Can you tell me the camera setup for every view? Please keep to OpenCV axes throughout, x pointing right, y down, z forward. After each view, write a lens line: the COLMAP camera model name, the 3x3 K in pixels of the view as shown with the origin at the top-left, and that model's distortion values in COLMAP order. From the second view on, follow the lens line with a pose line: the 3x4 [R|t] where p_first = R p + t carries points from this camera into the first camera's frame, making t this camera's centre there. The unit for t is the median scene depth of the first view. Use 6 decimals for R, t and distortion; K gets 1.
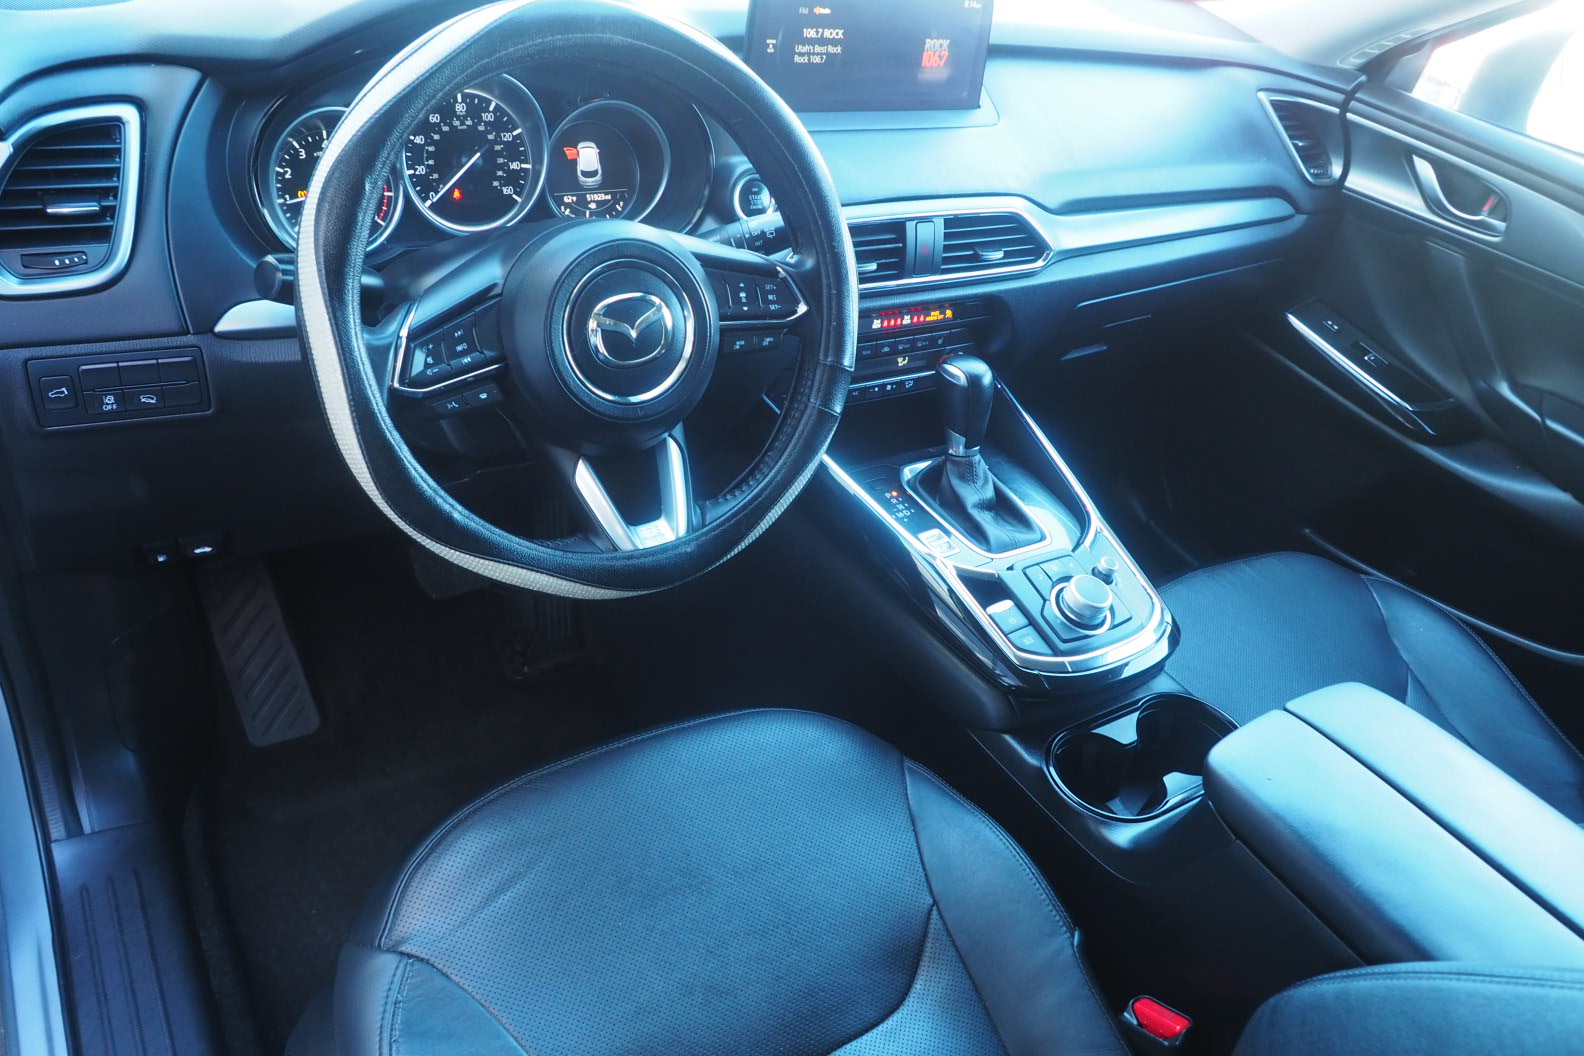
lens RADIAL K [[1100.5, 0, 787.9], [0, 1100.5, 531.6], [0, 0, 1]] dist [-0.037976, -0.001728]
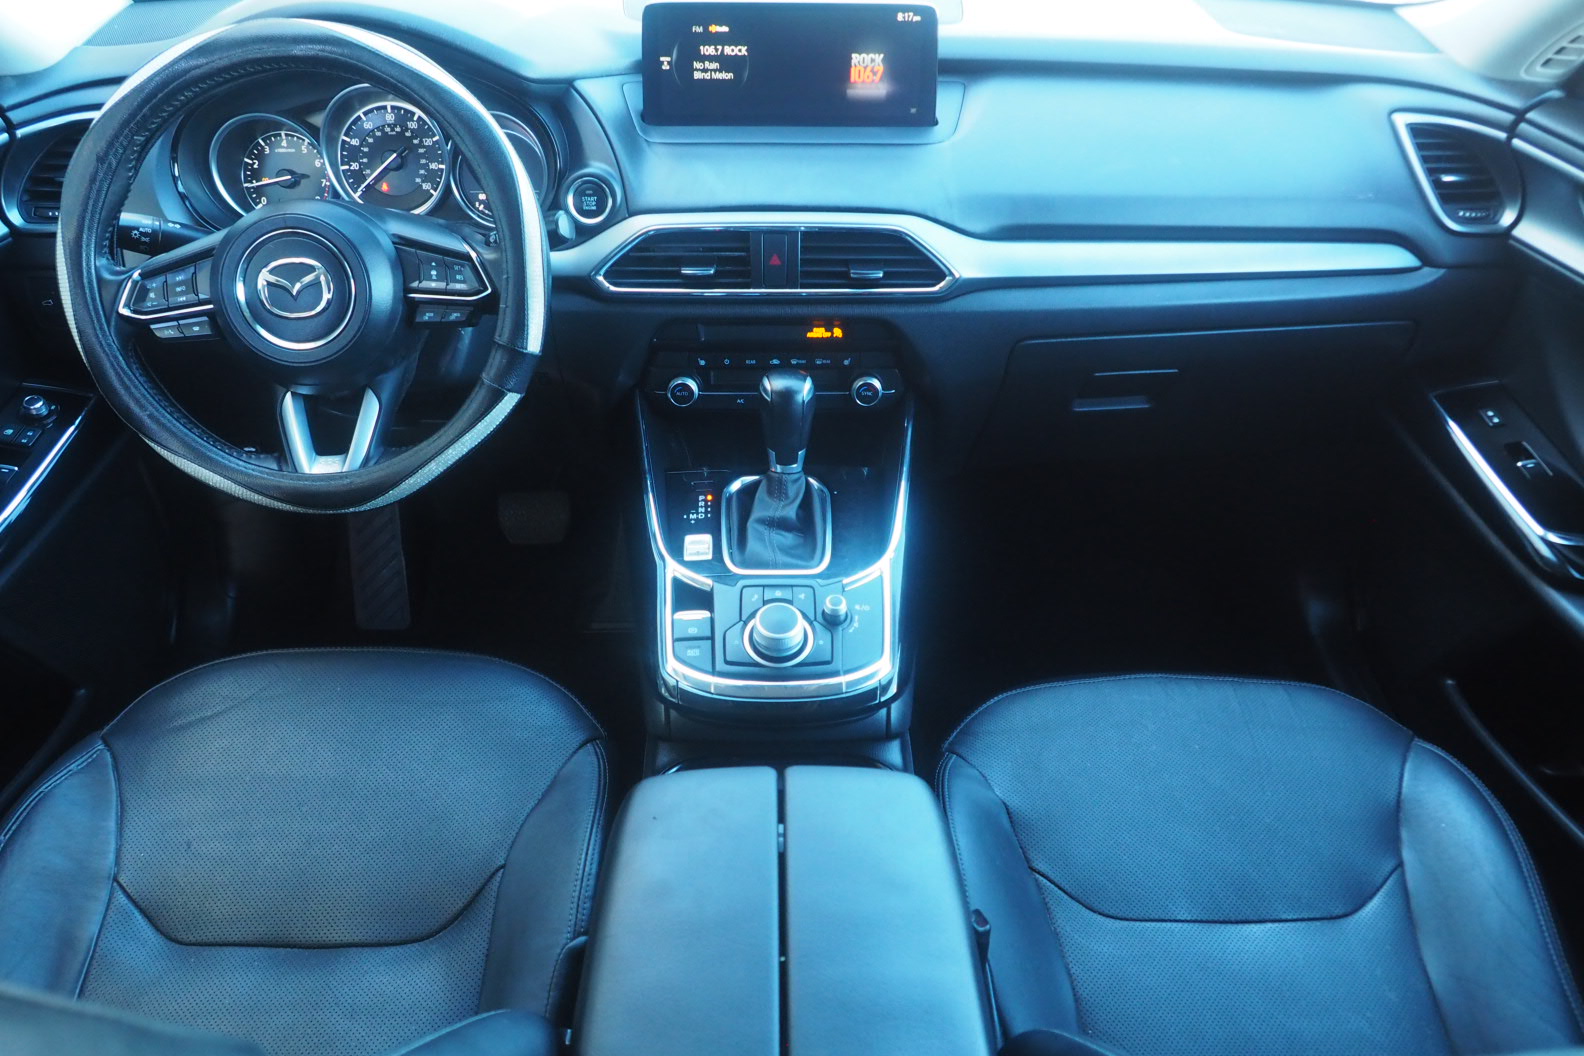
lens RADIAL K [[1109.1, 0, 798.7], [0, 1109.1, 527.8], [0, 0, 1]] dist [-0.030333, 0.002906]
pose [[0.854087, 0.178353, -0.488595, 0.750934], [-0.201926, 0.979390, 0.004532, -0.031775], [0.479334, 0.094789, 0.872499, 0.173063]]
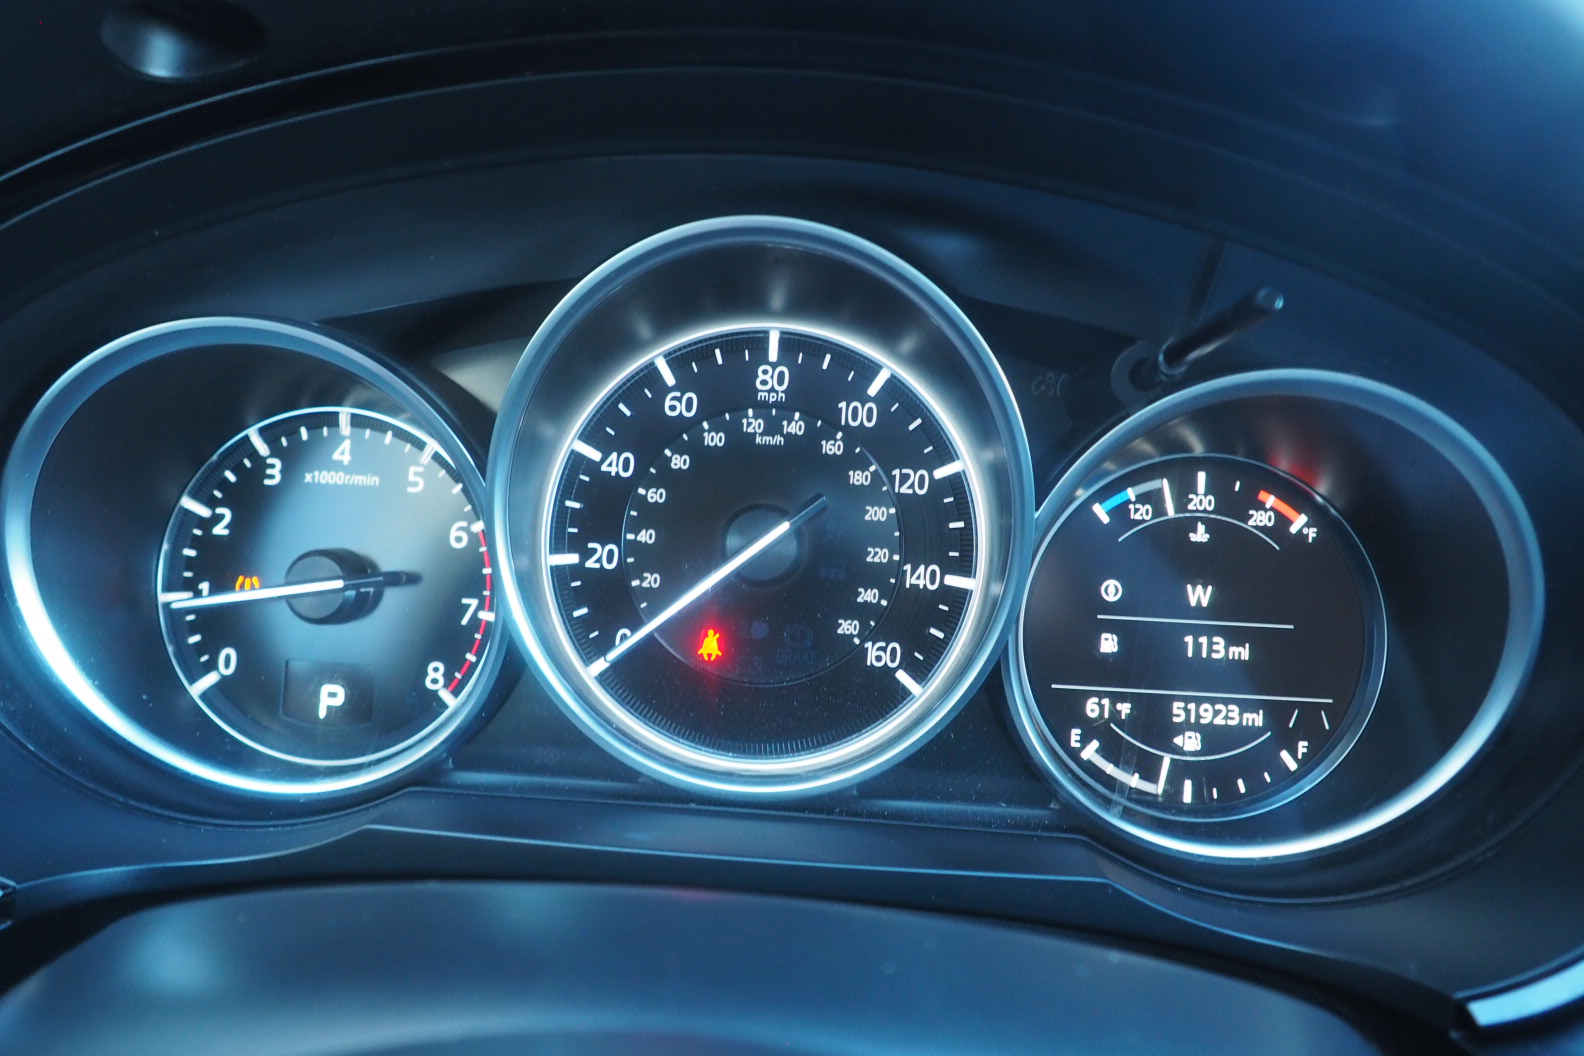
lens RADIAL K [[1114.1, 0, 795.6], [0, 1114.1, 523.3], [0, 0, 1]] dist [-0.043328, 0.002507]
pose [[0.811213, 0.079664, -0.579299, -0.105219], [-0.275688, 0.925768, -0.258746, -0.260159], [0.515684, 0.369604, 0.772957, 0.742870]]
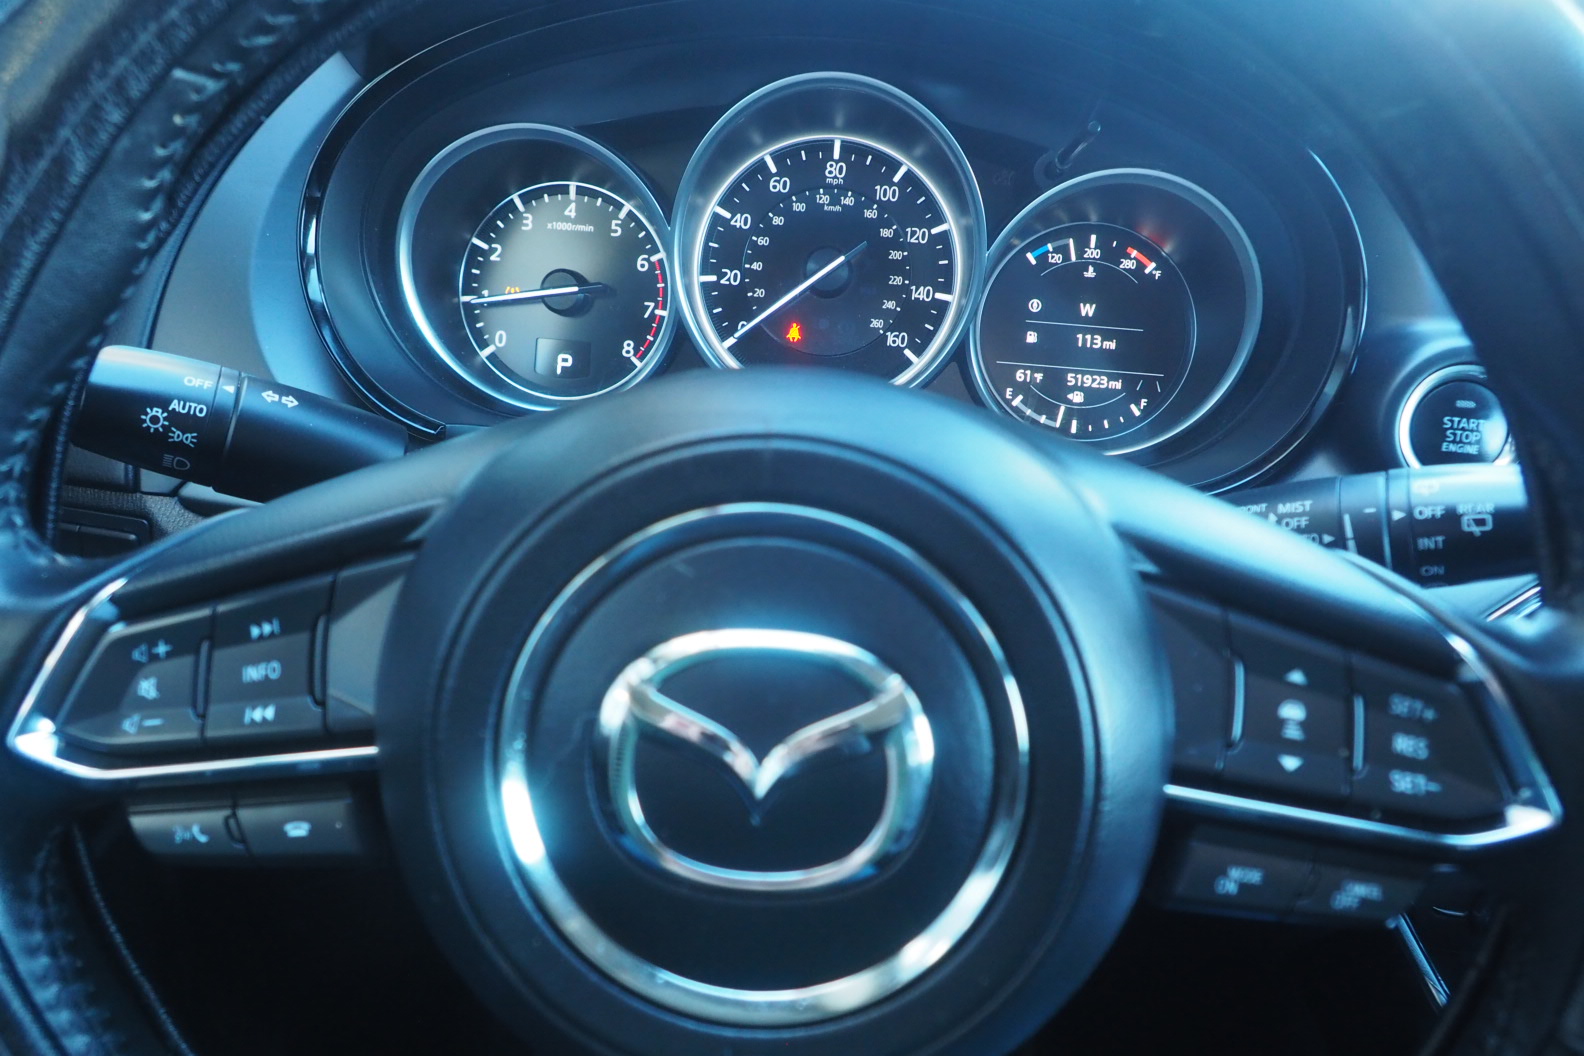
lens RADIAL K [[1114.1, 0, 795.6], [0, 1114.1, 523.3], [0, 0, 1]] dist [-0.043328, 0.002507]
pose [[0.804960, 0.184341, -0.563967, 0.005069], [-0.299179, 0.946934, -0.117504, -0.160486], [0.512378, 0.263314, 0.817395, 0.586905]]
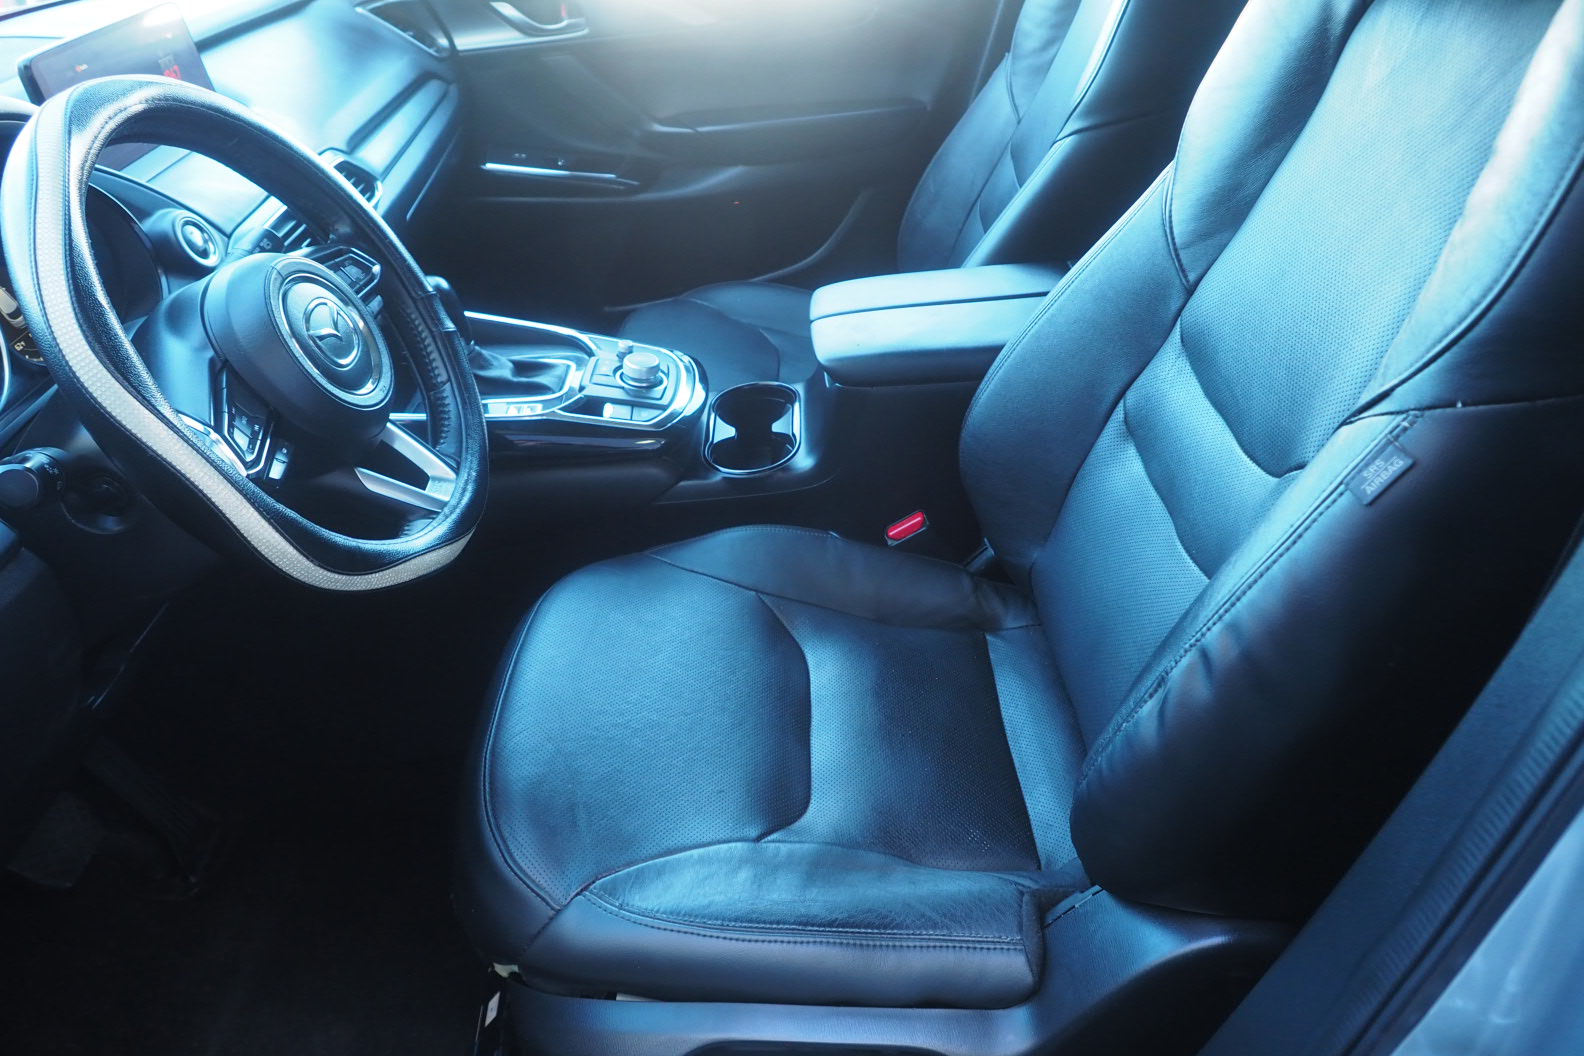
lens RADIAL K [[1114.1, 0, 795.6], [0, 1114.1, 523.3], [0, 0, 1]] dist [-0.043328, 0.002507]
pose [[0.507628, -0.630605, 0.587069, -0.515444], [0.613322, 0.743042, 0.267816, -0.042661], [-0.605103, 0.224112, 0.763953, -0.052137]]
